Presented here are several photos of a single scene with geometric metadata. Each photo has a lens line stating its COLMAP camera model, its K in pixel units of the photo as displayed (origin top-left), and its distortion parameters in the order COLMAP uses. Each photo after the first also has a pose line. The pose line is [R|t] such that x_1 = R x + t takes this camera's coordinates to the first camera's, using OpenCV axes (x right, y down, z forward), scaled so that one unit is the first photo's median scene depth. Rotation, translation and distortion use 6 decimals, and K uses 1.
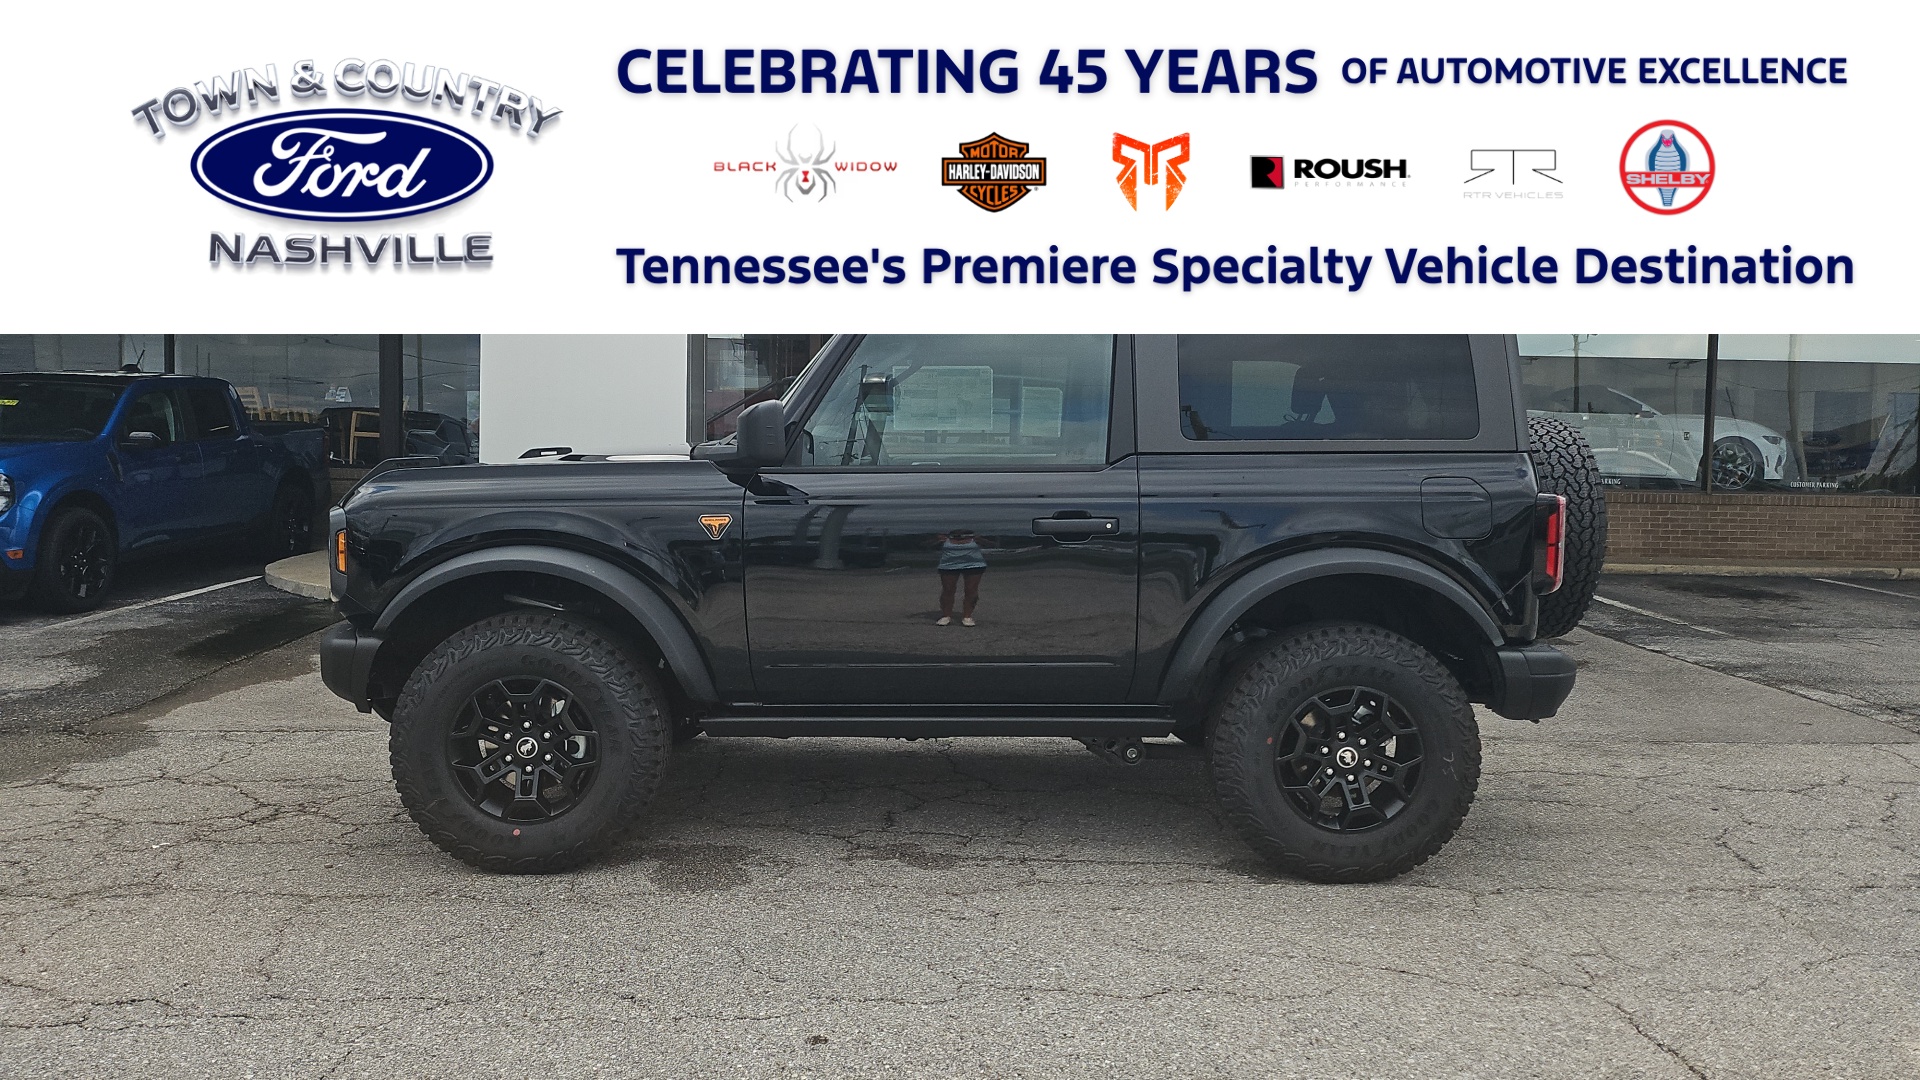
lens RADIAL K [[1355.9, 0, 967.2], [0, 1355.9, 546.4], [0, 0, 1]] dist [0.062440, -0.062066]
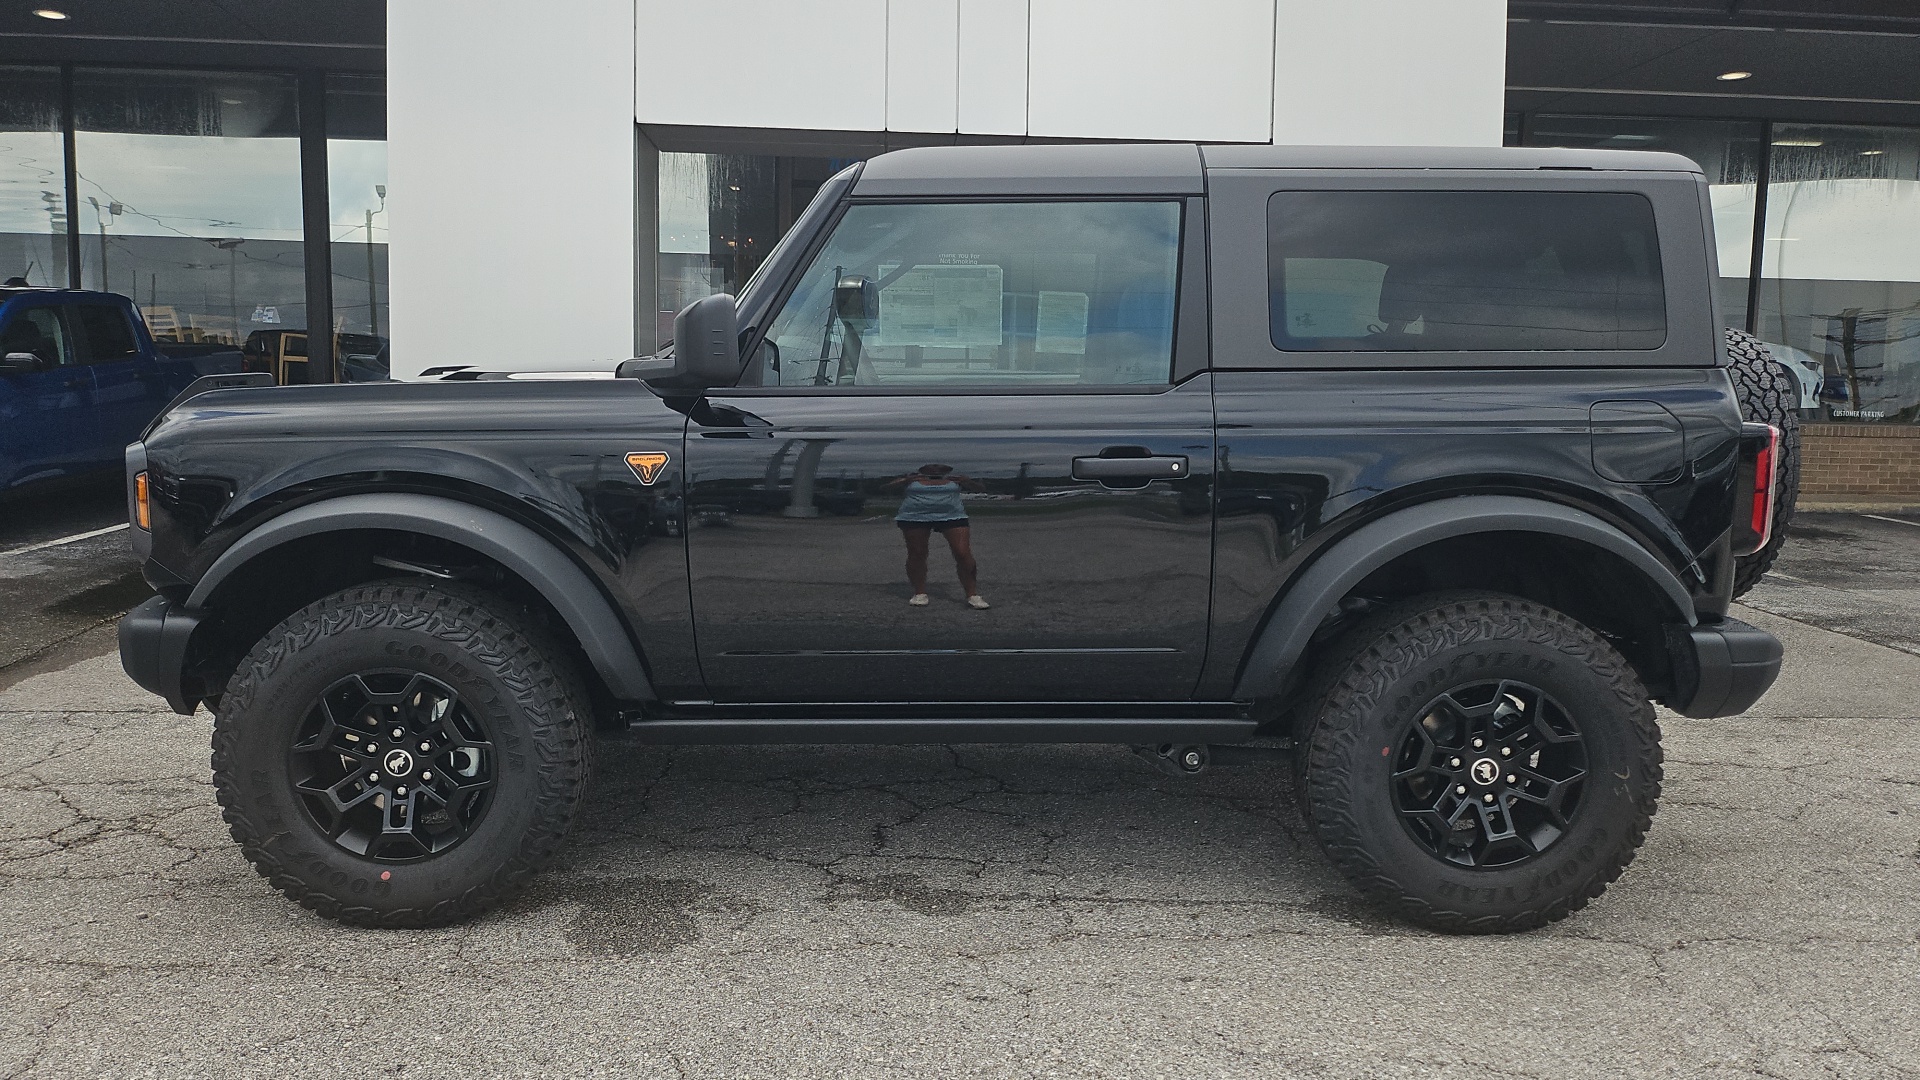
lens RADIAL K [[1355.9, 0, 958.1], [0, 1355.9, 553.4], [0, 0, 1]] dist [0.062440, -0.062066]
pose [[0.999923, -0.001352, 0.012315, -0.023685], [0.000664, 0.998448, 0.055696, -0.009136], [-0.012371, -0.055683, 0.998372, 0.247719]]
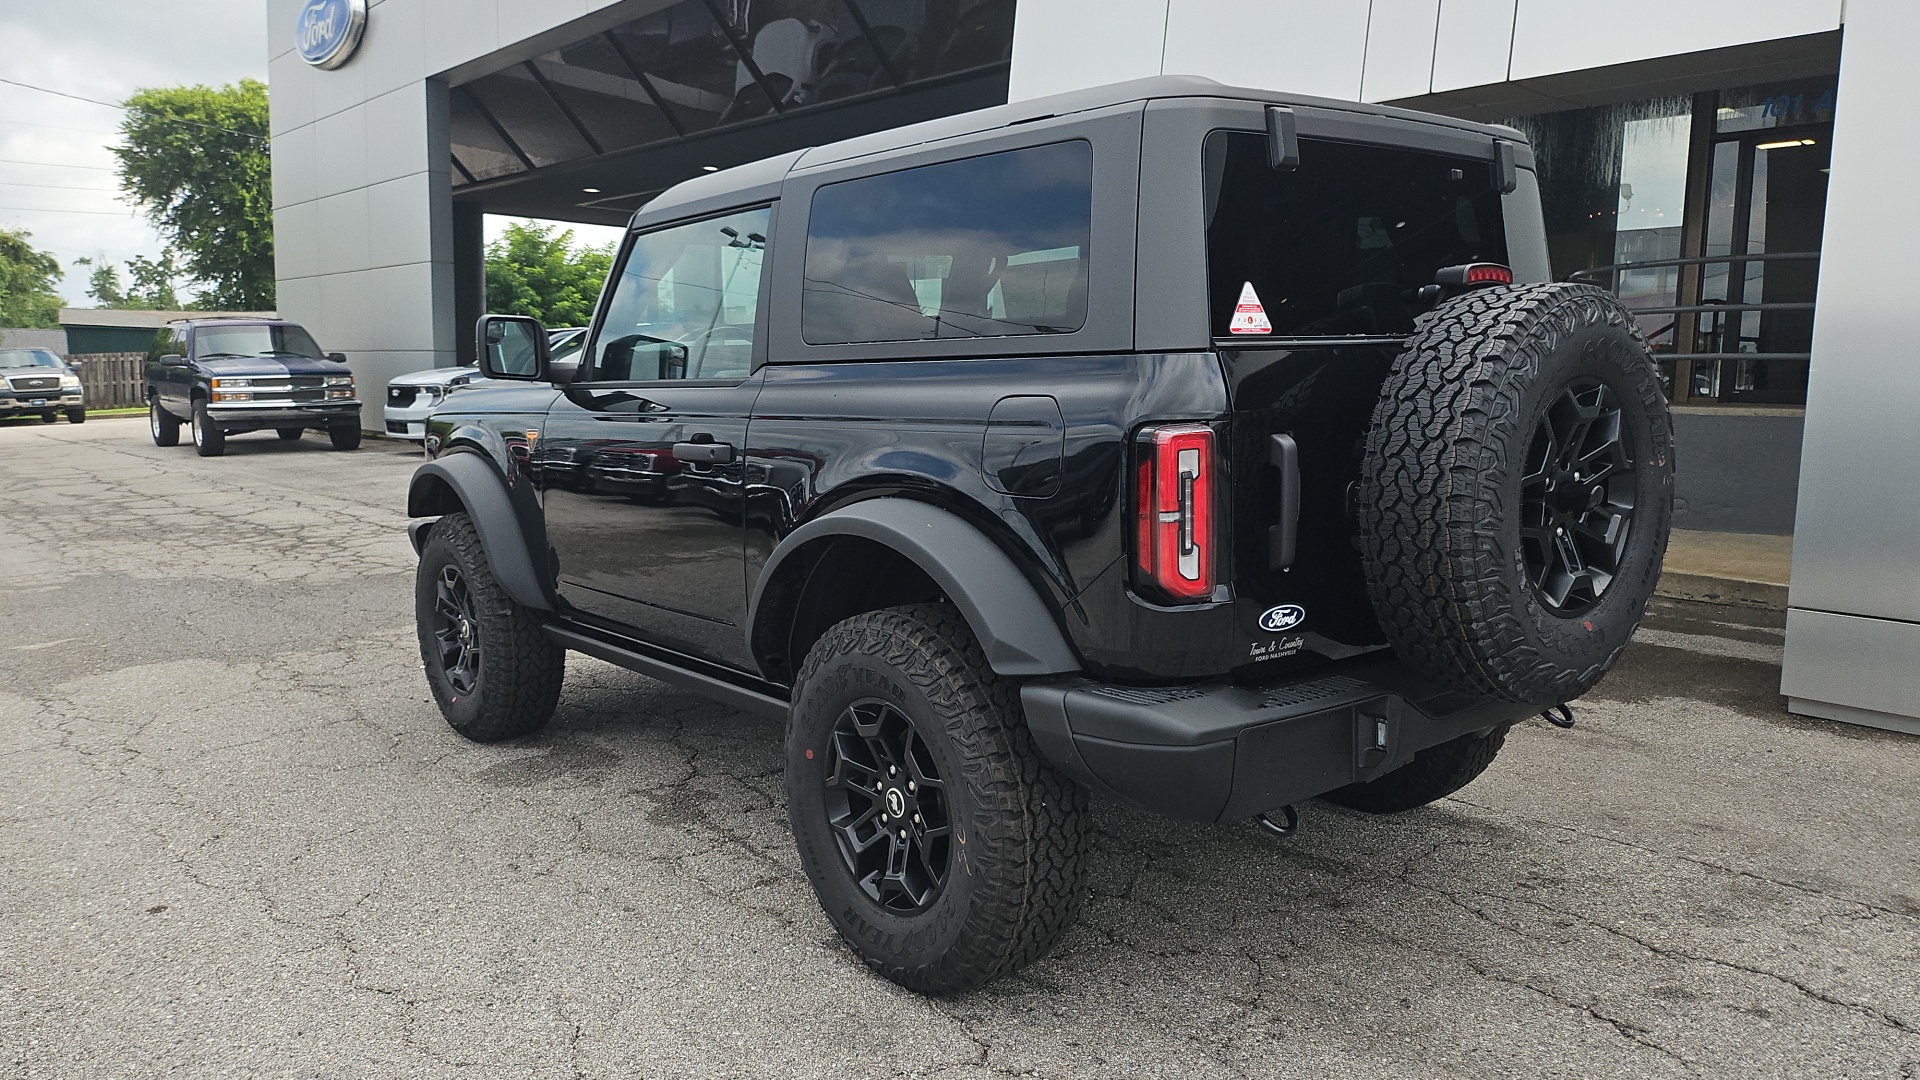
lens RADIAL K [[1355.9, 0, 971.3], [0, 1355.9, 546.6], [0, 0, 1]] dist [0.062440, -0.062066]
pose [[0.636071, 0.088255, -0.766567, 0.809943], [-0.047547, 0.996033, 0.075221, -0.027586], [0.770164, -0.011398, 0.637743, 0.586861]]
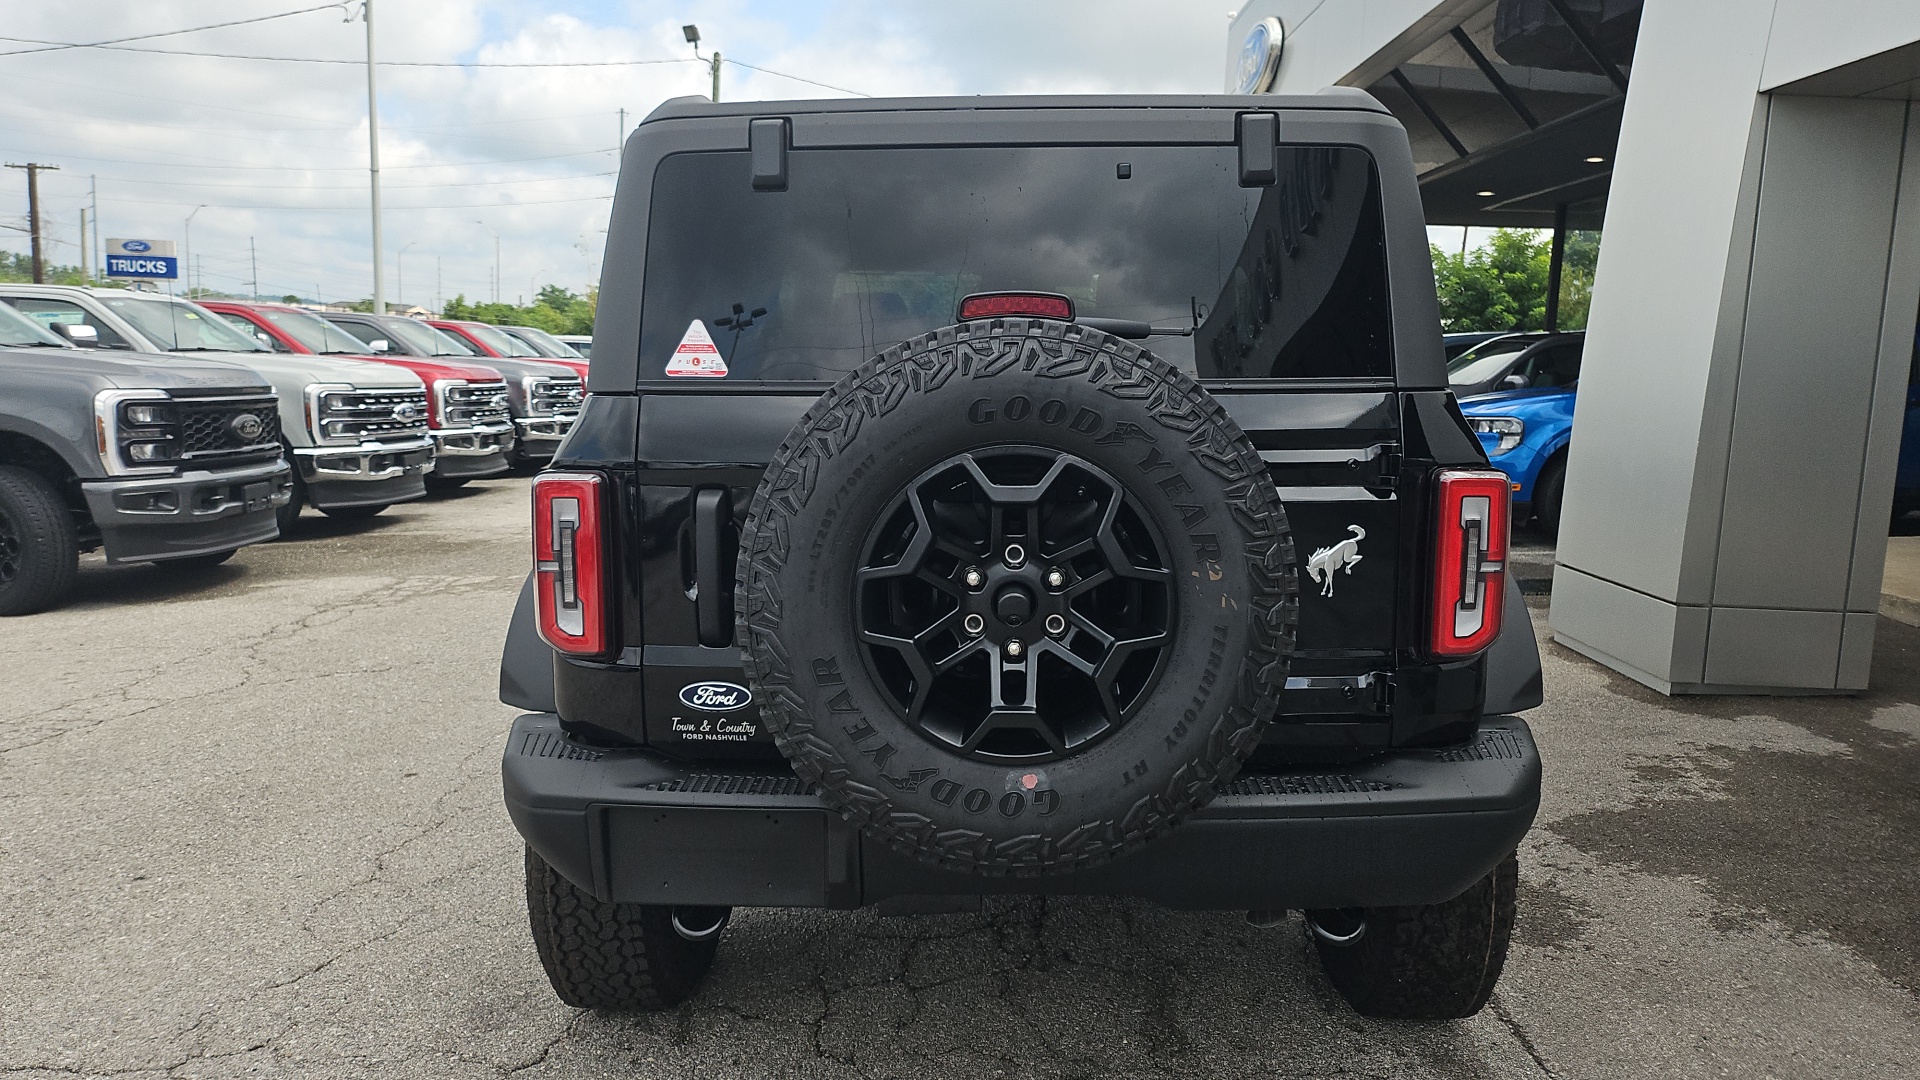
lens RADIAL K [[1355.9, 0, 978.5], [0, 1355.9, 545.3], [0, 0, 1]] dist [0.062440, -0.062066]
pose [[-0.032433, 0.120739, -0.992154, 0.958149], [-0.094413, 0.987868, 0.123303, -0.091435], [0.995005, 0.097672, -0.020640, 1.181331]]
